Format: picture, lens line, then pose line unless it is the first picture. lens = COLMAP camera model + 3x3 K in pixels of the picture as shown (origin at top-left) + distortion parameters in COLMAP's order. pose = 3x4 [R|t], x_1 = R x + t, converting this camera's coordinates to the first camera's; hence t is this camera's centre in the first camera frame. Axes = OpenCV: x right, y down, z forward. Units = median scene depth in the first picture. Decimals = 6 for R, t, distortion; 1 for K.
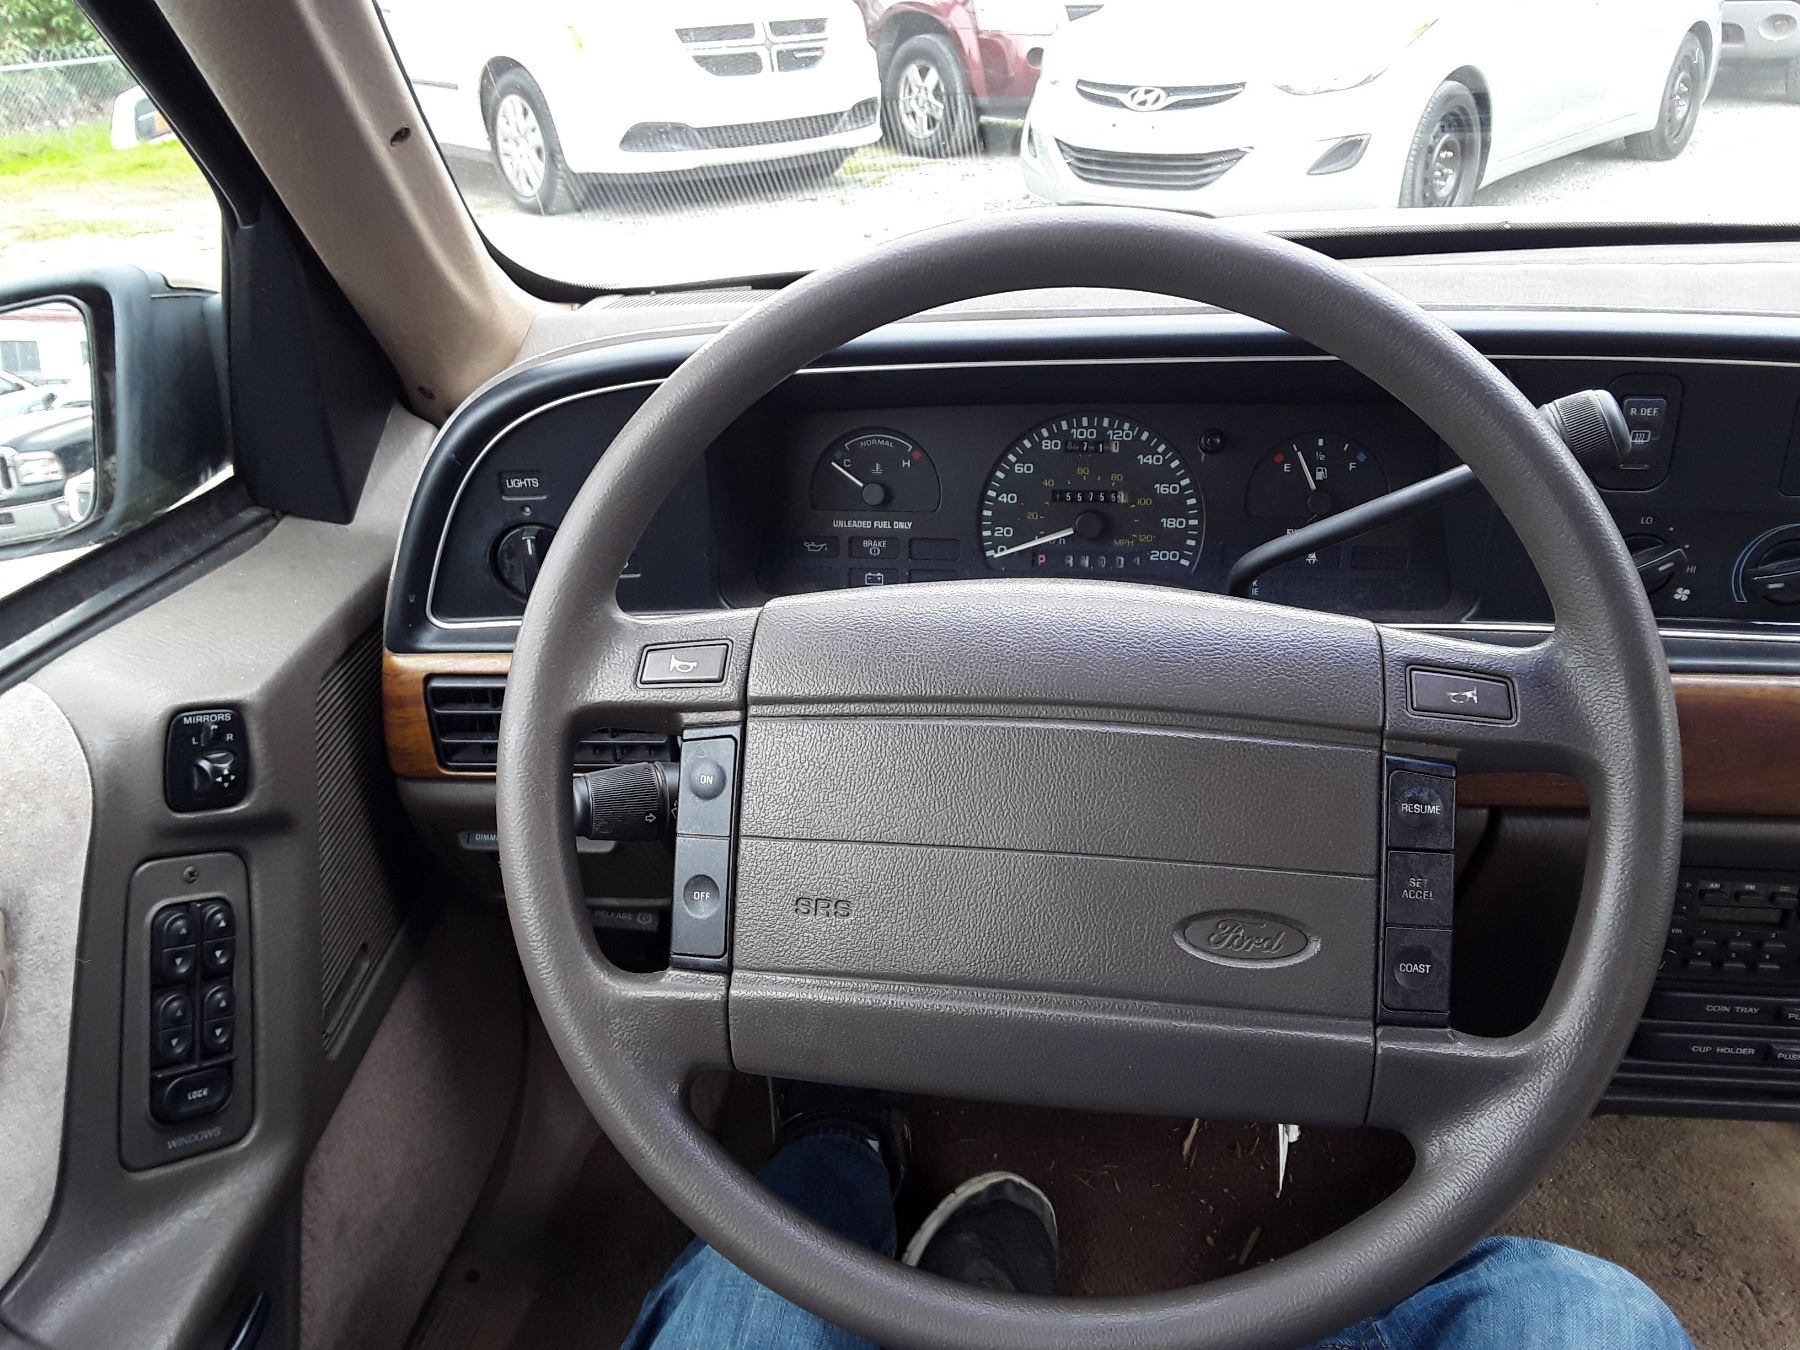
lens RADIAL K [[1382.6, 0, 875.2], [0, 1382.6, 675.0], [0, 0, 1]] dist [-0.000561, -0.060722]
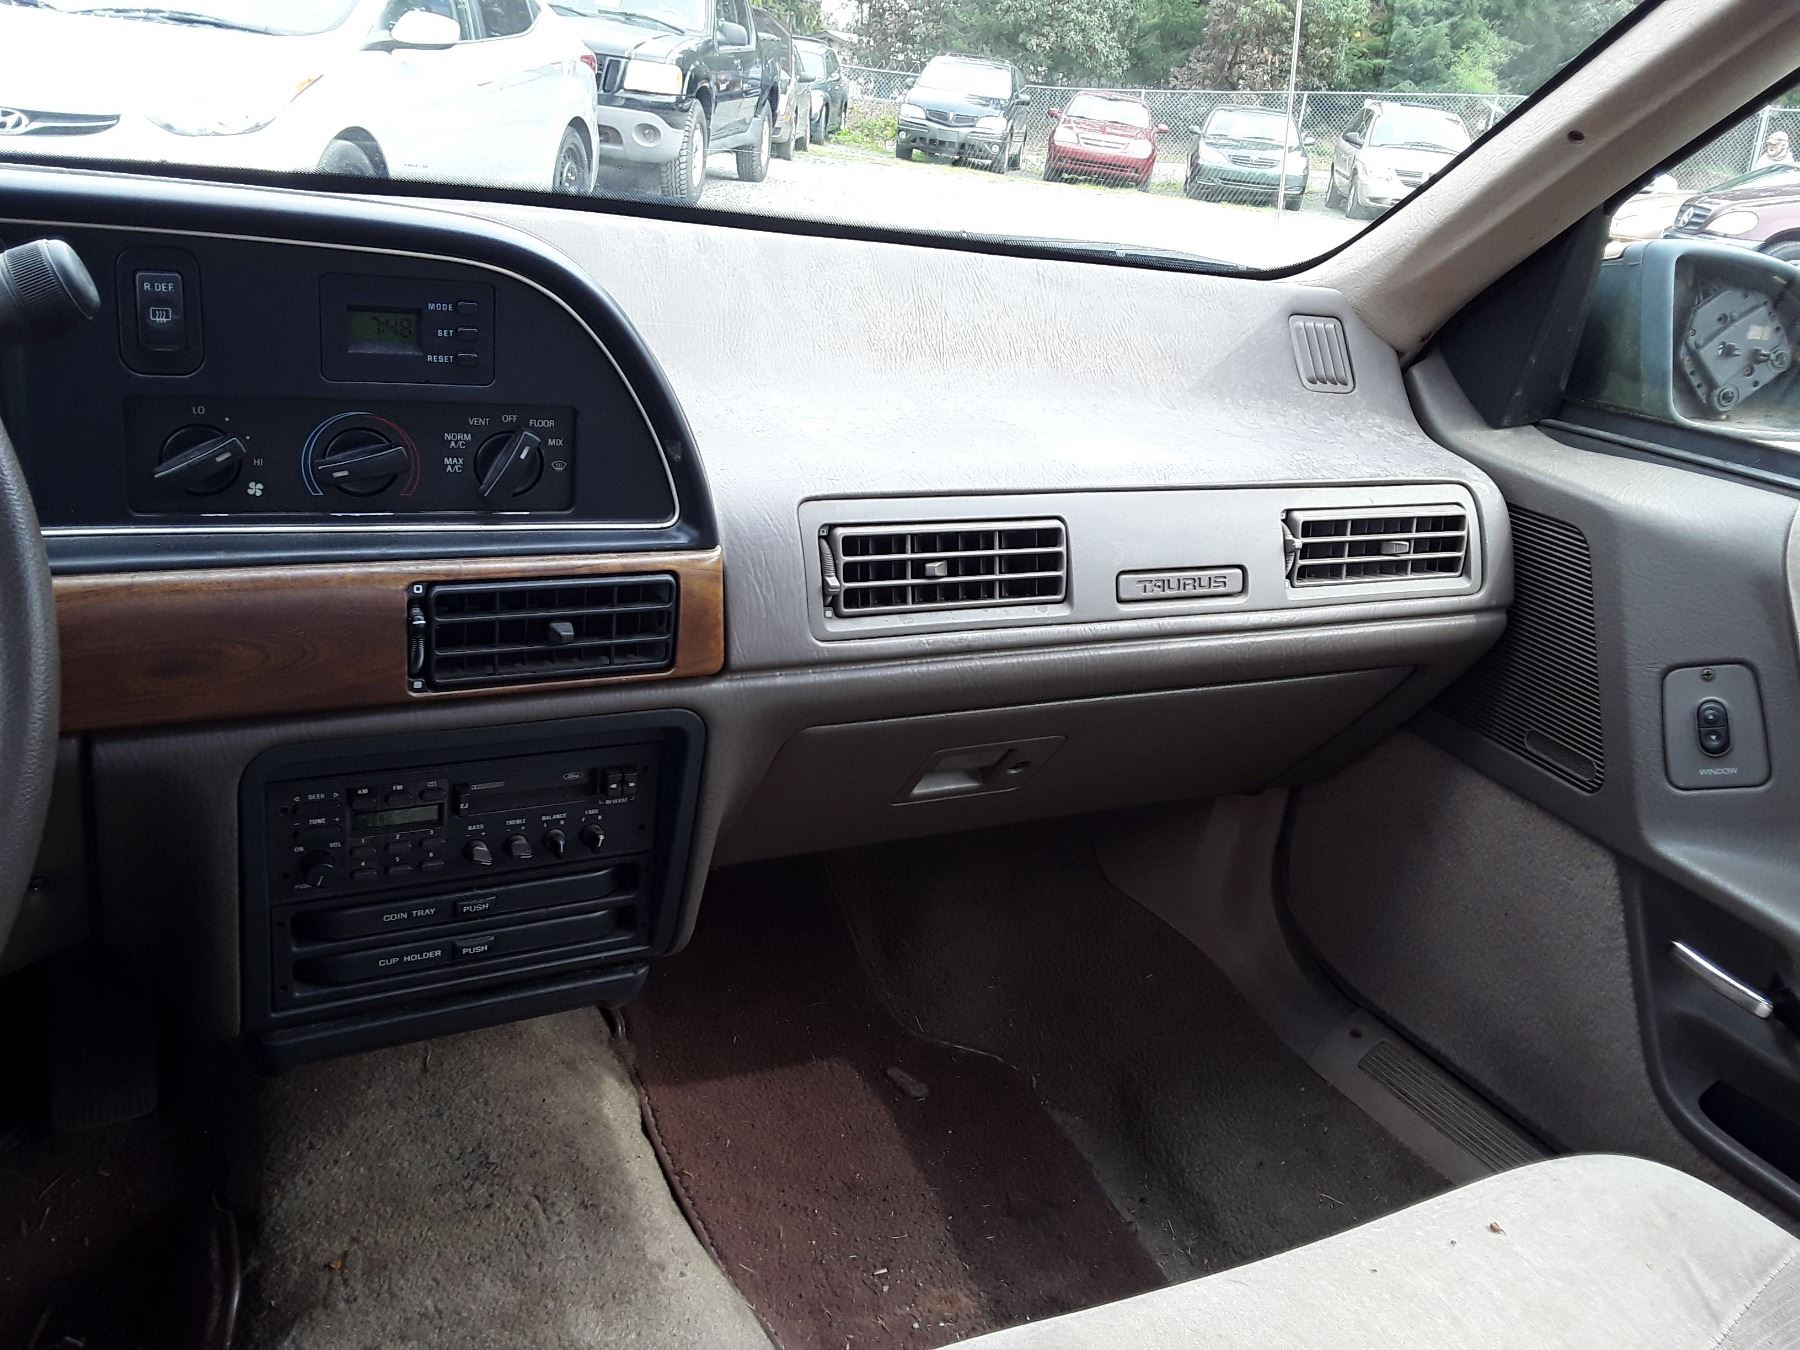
lens RADIAL K [[1382.6, 0, 875.2], [0, 1382.6, 675.0], [0, 0, 1]] dist [-0.000561, -0.060722]
pose [[0.776915, -0.092129, 0.622828, 0.233769], [0.129445, 0.991476, -0.014811, 0.108900], [-0.616155, 0.092129, 0.782218, -0.018604]]
